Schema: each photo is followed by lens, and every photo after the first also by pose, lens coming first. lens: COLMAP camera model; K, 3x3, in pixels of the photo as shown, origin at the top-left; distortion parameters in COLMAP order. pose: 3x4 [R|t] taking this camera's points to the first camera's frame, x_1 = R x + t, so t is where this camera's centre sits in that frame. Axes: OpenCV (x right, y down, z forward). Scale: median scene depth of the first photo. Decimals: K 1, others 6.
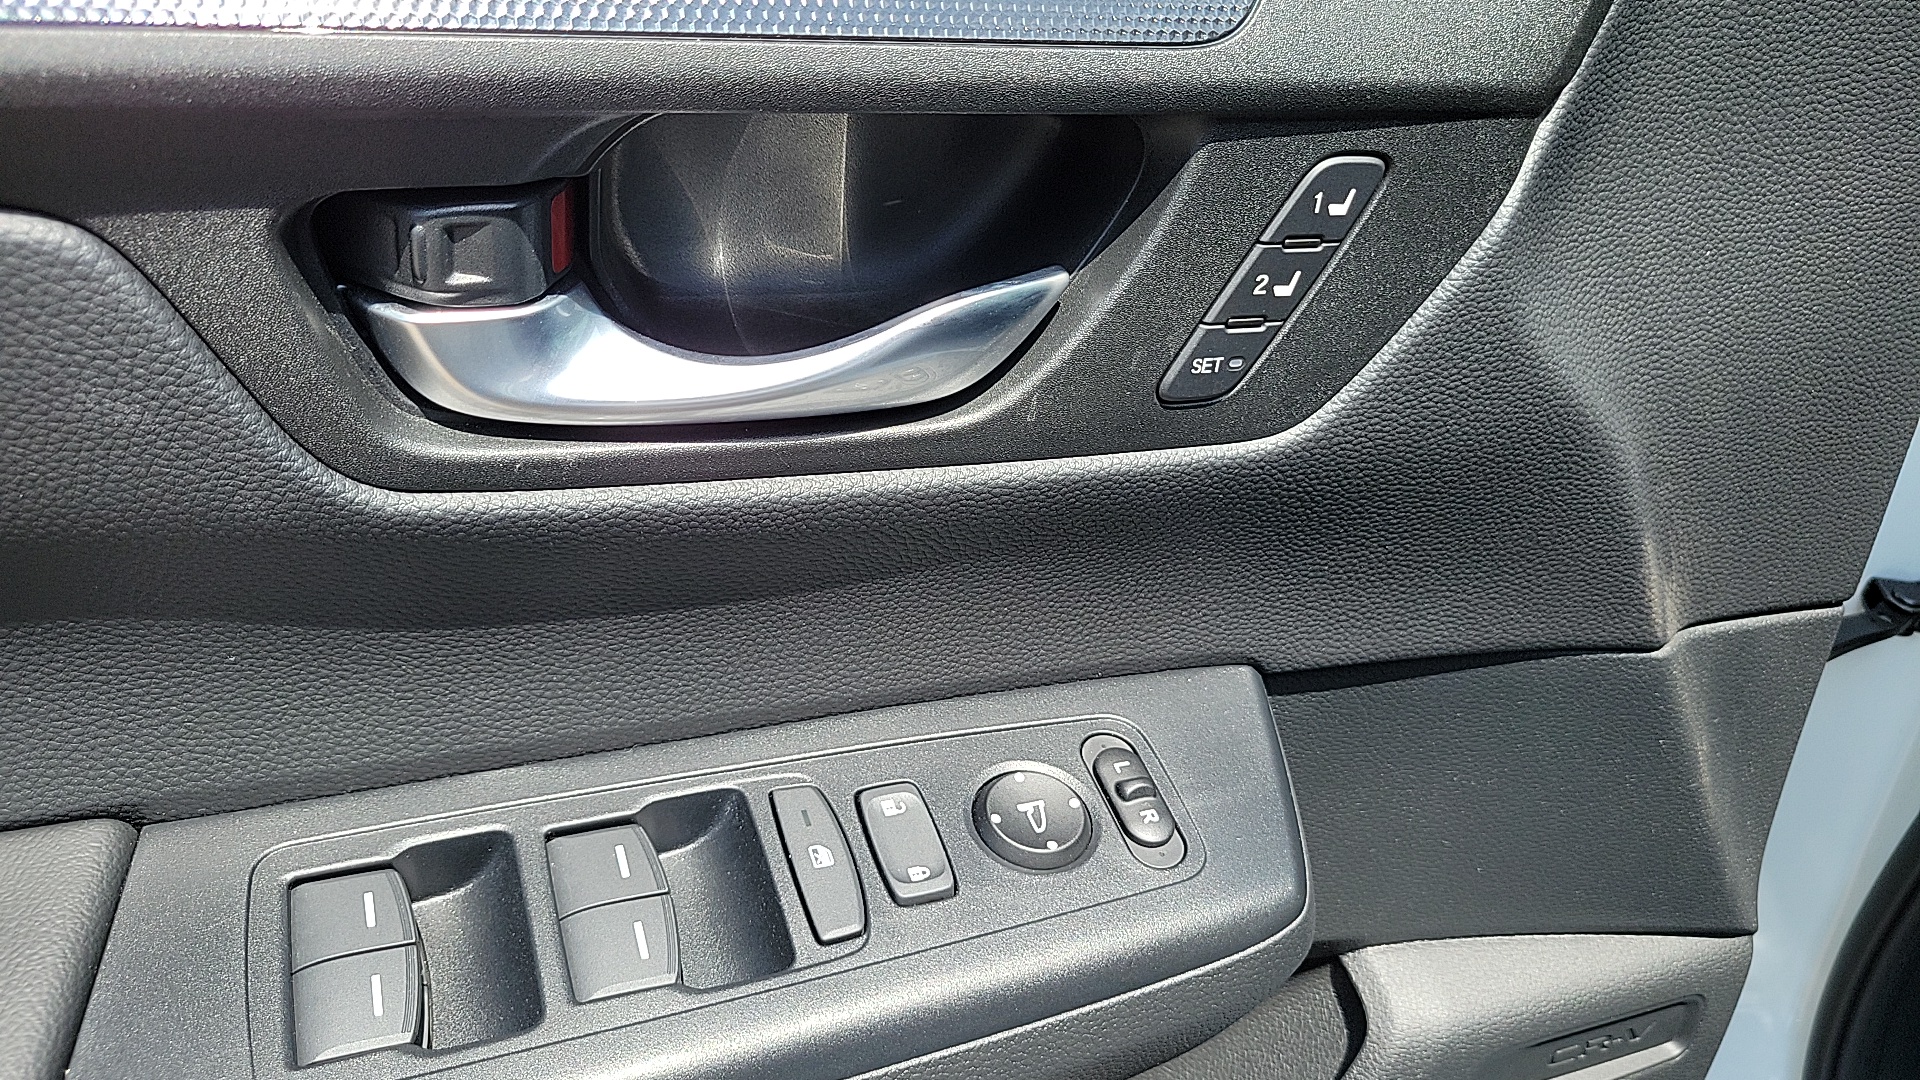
lens RADIAL K [[1468.0, 0, 950.0], [0, 1468.0, 517.5], [0, 0, 1]] dist [0.020094, 0.003818]
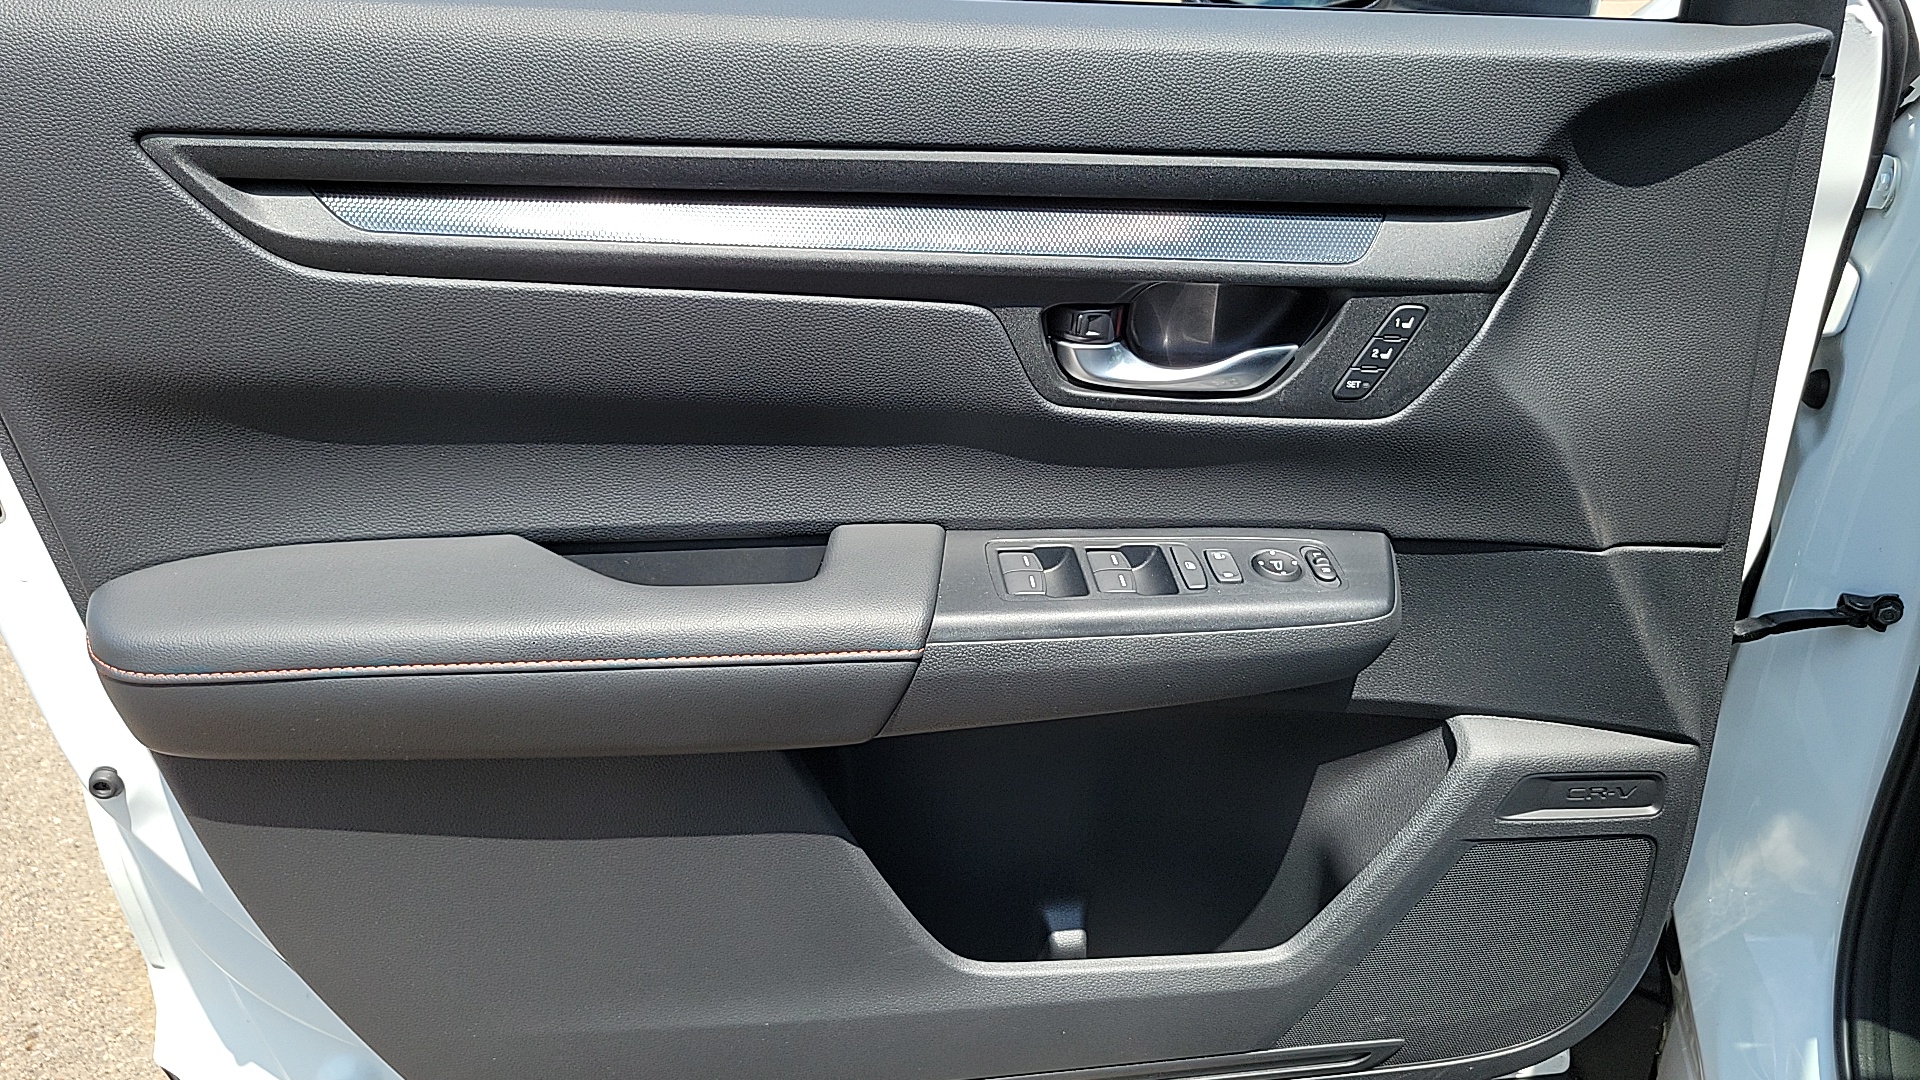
lens RADIAL K [[1468.0, 0, 950.0], [0, 1468.0, 517.5], [0, 0, 1]] dist [0.020094, 0.003818]
pose [[0.972200, 0.051096, -0.228511, 0.089892], [-0.084131, 0.986958, -0.137245, 0.551663], [0.218518, 0.152655, 0.963819, -1.636719]]
